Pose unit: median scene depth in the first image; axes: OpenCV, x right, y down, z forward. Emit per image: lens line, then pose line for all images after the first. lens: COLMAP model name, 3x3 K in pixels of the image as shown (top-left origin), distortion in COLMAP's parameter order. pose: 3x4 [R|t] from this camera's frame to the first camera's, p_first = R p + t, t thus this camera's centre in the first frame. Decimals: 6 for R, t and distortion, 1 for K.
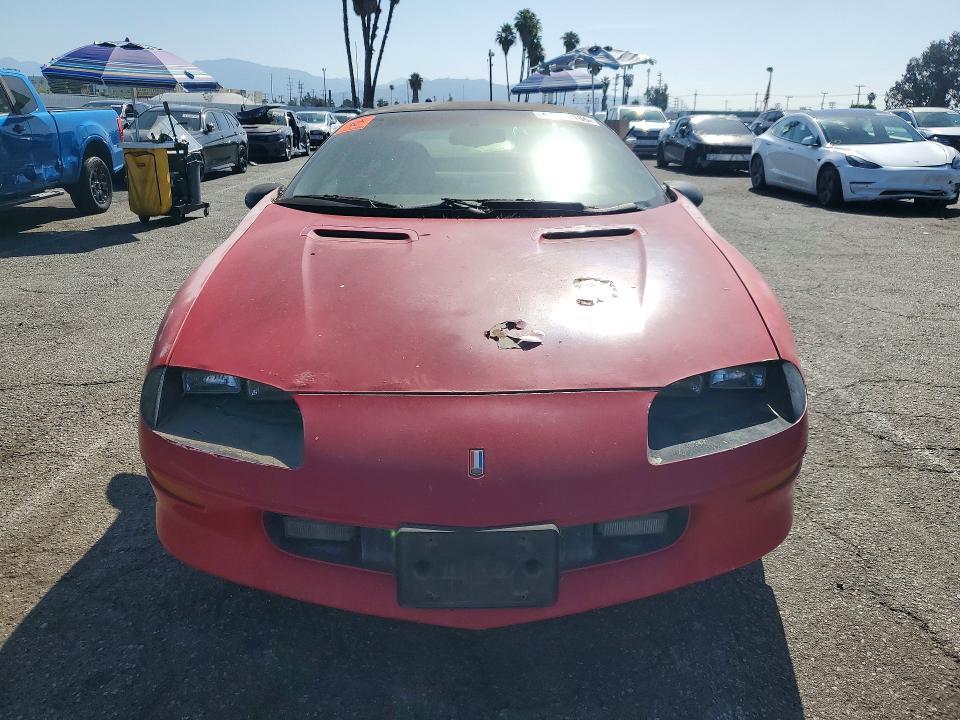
lens RADIAL K [[765.2, 0, 478.2], [0, 765.2, 350.4], [0, 0, 1]] dist [0.007195, 0.009098]
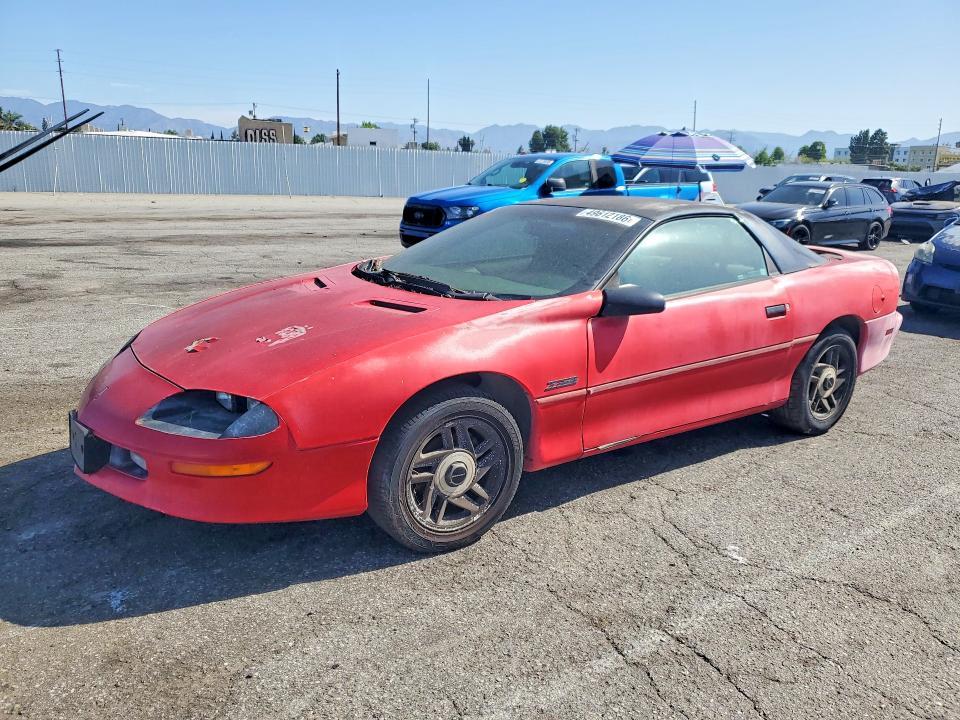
lens RADIAL K [[765.2, 0, 478.7], [0, 765.2, 363.1], [0, 0, 1]] dist [0.007195, 0.009098]
pose [[0.575552, 0.213695, -0.789351, 0.375908], [-0.264786, 0.961952, 0.067354, -0.055433], [0.773711, 0.170243, 0.610237, 0.102631]]
